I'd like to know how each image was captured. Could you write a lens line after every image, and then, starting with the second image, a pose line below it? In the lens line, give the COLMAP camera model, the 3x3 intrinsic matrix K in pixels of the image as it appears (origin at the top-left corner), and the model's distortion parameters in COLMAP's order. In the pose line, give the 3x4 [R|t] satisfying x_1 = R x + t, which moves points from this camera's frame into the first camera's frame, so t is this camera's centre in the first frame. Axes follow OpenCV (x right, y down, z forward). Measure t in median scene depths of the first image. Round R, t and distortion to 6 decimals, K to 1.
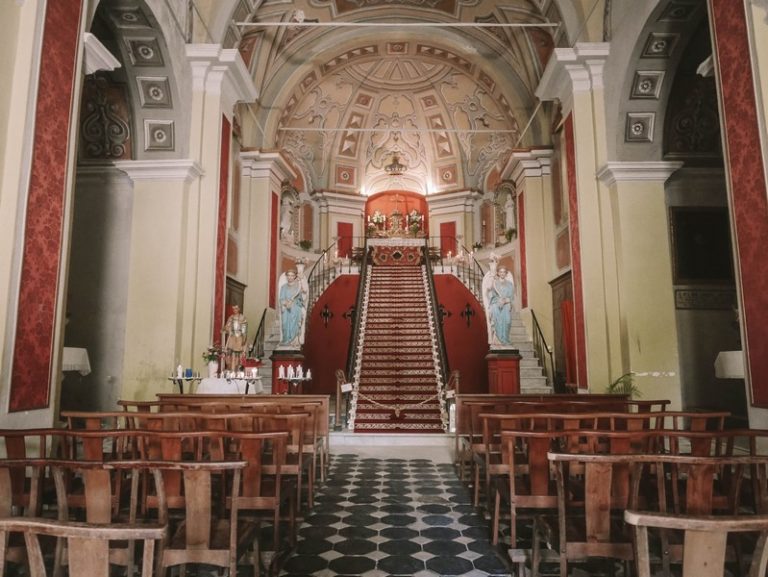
lens RADIAL K [[541.8, 0, 379.3], [0, 541.8, 286.5], [0, 0, 1]] dist [-0.020947, -0.001205]
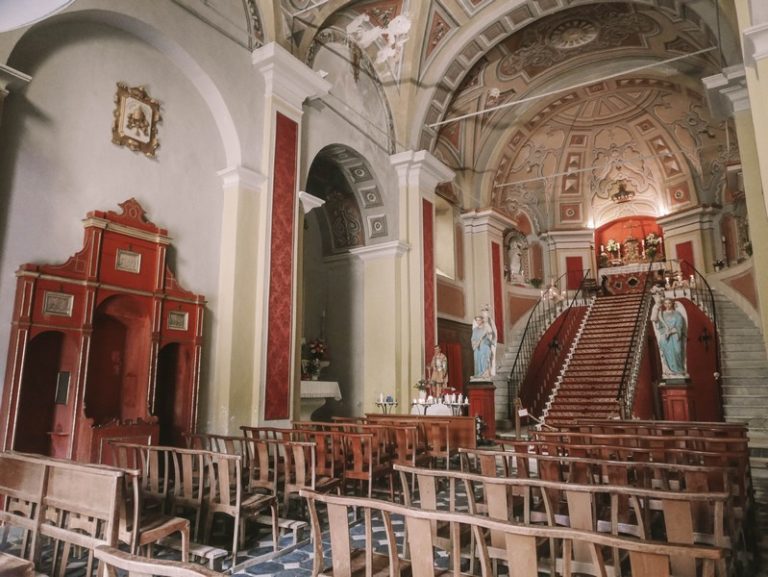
lens RADIAL K [[541.8, 0, 379.3], [0, 541.8, 286.5], [0, 0, 1]] dist [-0.020947, -0.001205]
pose [[0.845533, -0.099889, -0.524496, 0.172372], [0.074148, 0.994793, -0.069922, -0.015695], [0.528749, 0.020231, 0.848537, -0.096250]]
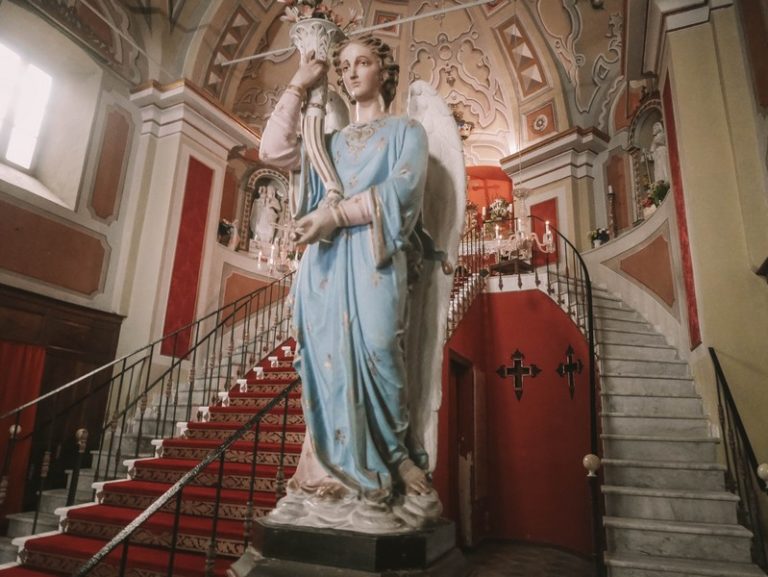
lens RADIAL K [[541.8, 0, 379.3], [0, 541.8, 286.5], [0, 0, 1]] dist [-0.020947, -0.001205]
pose [[0.935101, -0.059425, -0.349364, 0.165945], [0.011294, 0.990337, -0.138223, 0.040132], [0.354202, 0.125307, 0.926736, 0.478685]]
